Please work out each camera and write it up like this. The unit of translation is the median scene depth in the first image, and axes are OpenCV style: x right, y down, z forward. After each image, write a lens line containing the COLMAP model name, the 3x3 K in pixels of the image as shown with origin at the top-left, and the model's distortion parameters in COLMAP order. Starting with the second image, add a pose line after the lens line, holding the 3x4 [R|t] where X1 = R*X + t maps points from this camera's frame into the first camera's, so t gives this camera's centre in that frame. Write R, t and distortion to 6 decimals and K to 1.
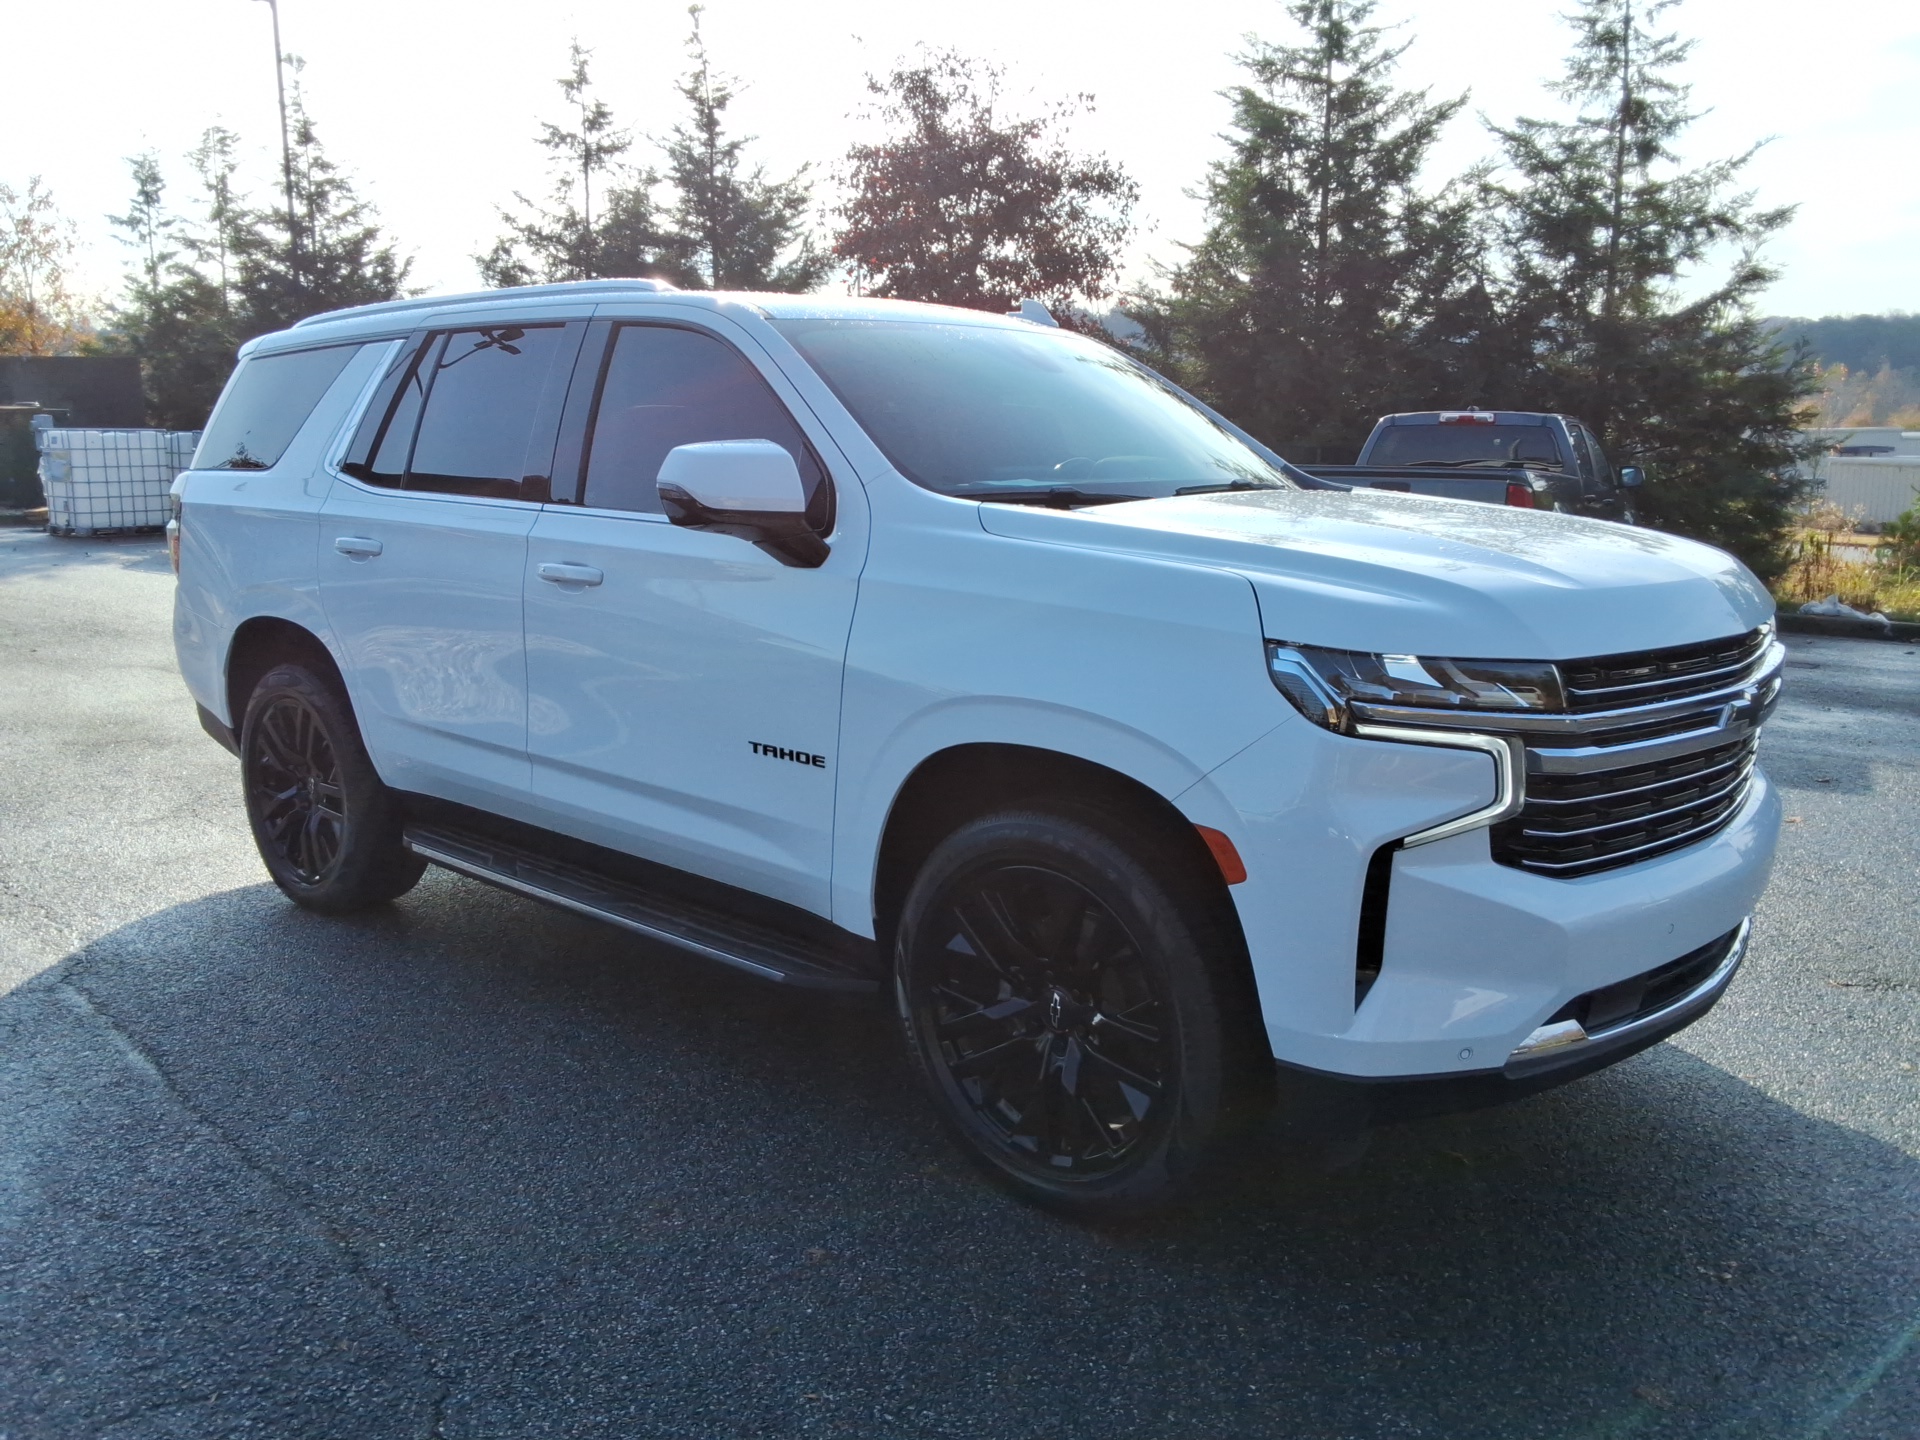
lens RADIAL K [[1543.1, 0, 957.3], [0, 1543.1, 716.7], [0, 0, 1]] dist [0.103535, -0.154485]
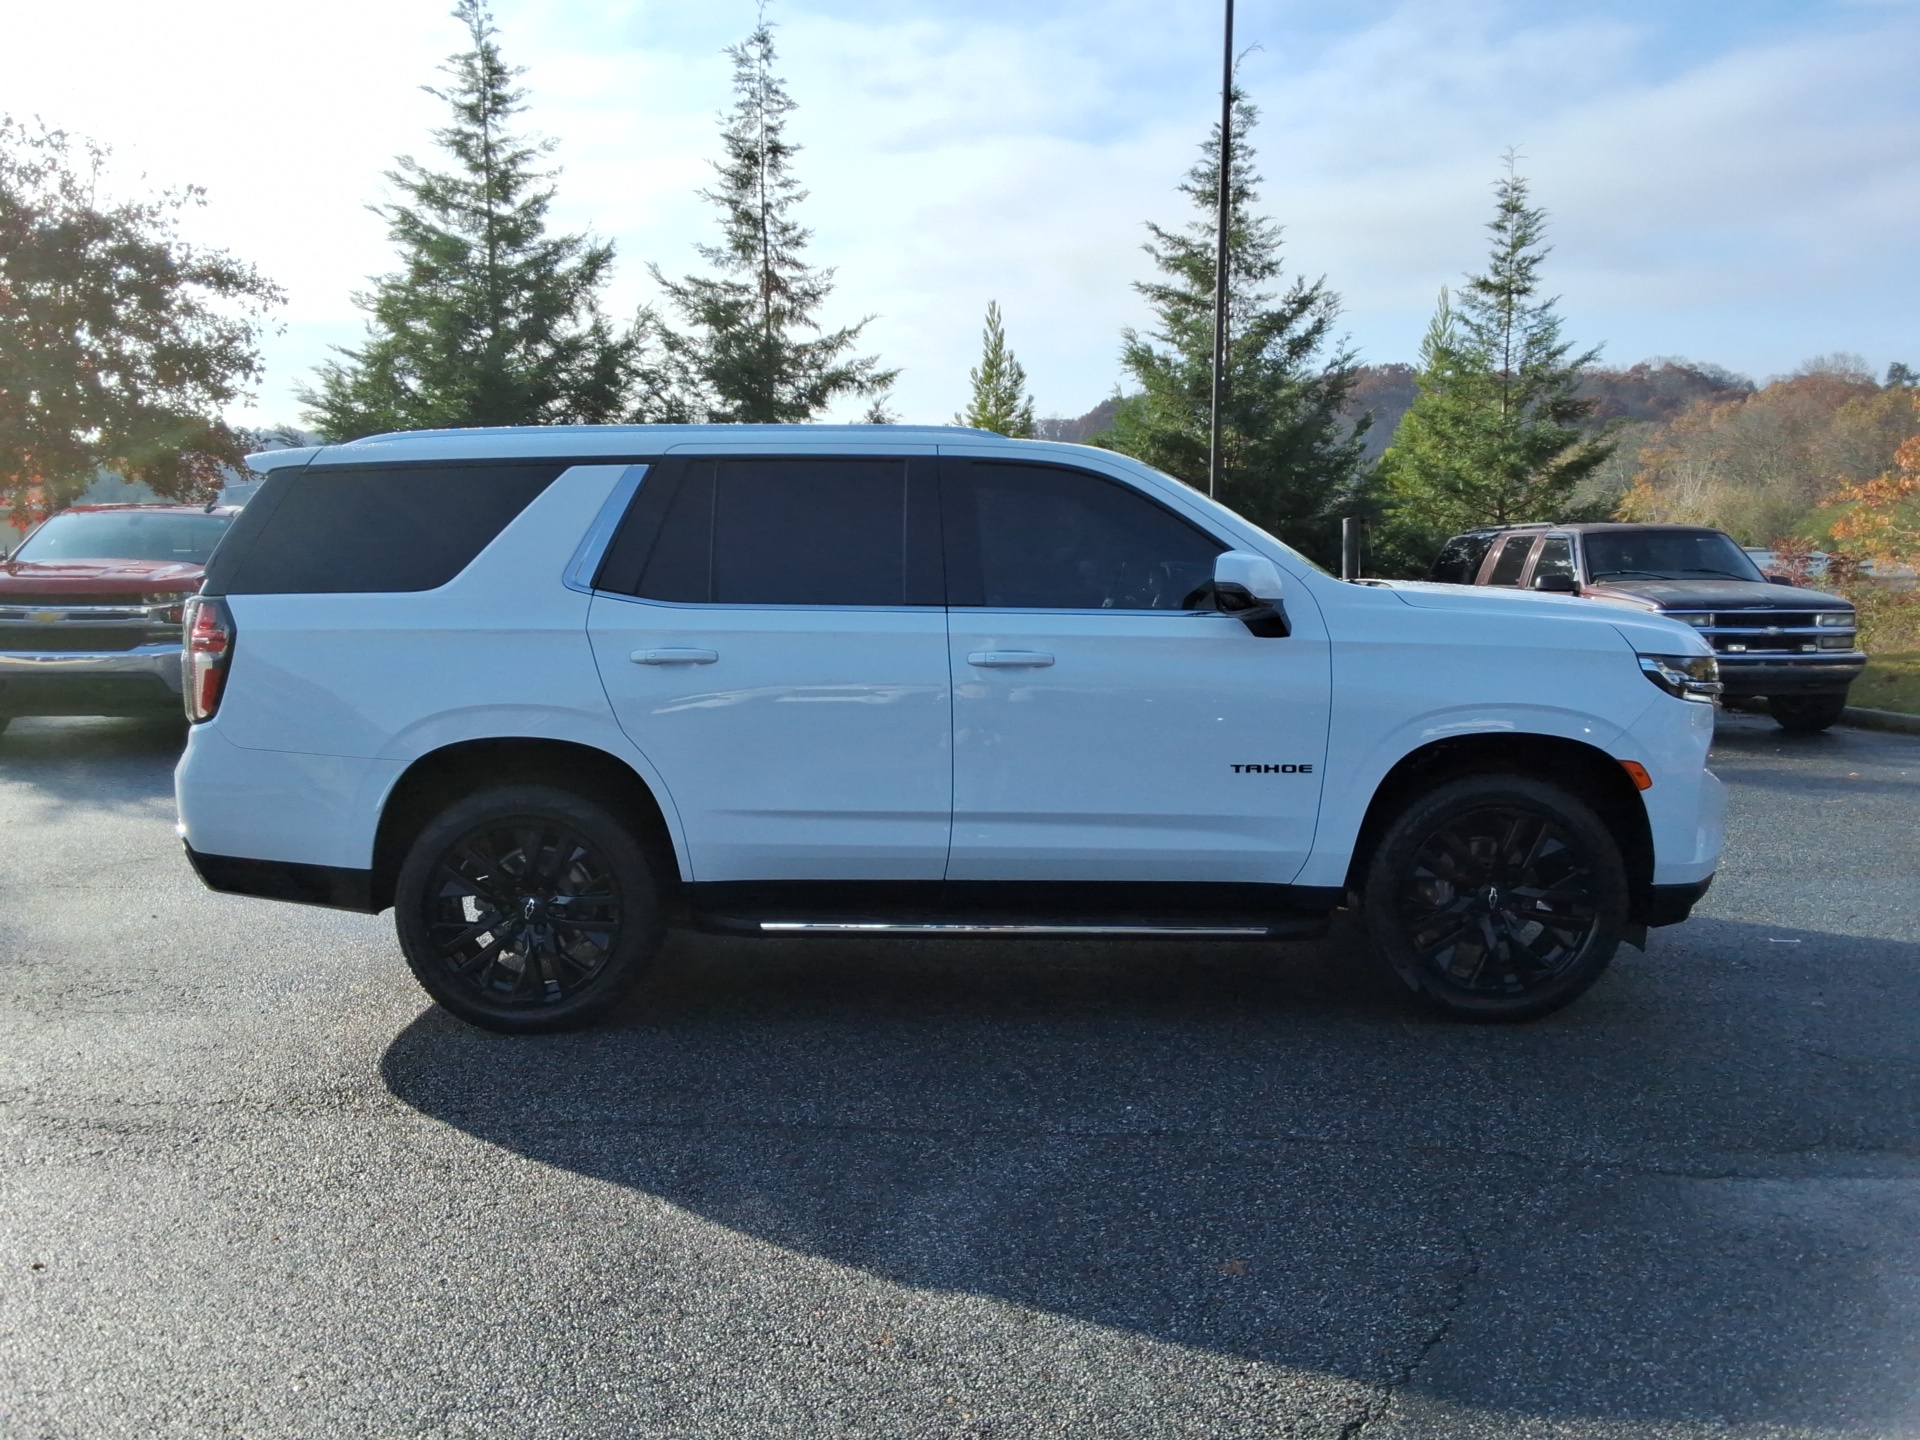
lens RADIAL K [[1543.1, 0, 975.0], [0, 1543.1, 725.7], [0, 0, 1]] dist [0.103535, -0.154485]
pose [[0.748712, -0.082181, 0.657781, -0.266323], [0.123264, 0.992239, -0.016337, -0.005397], [-0.651334, 0.093313, 0.753032, 0.021032]]
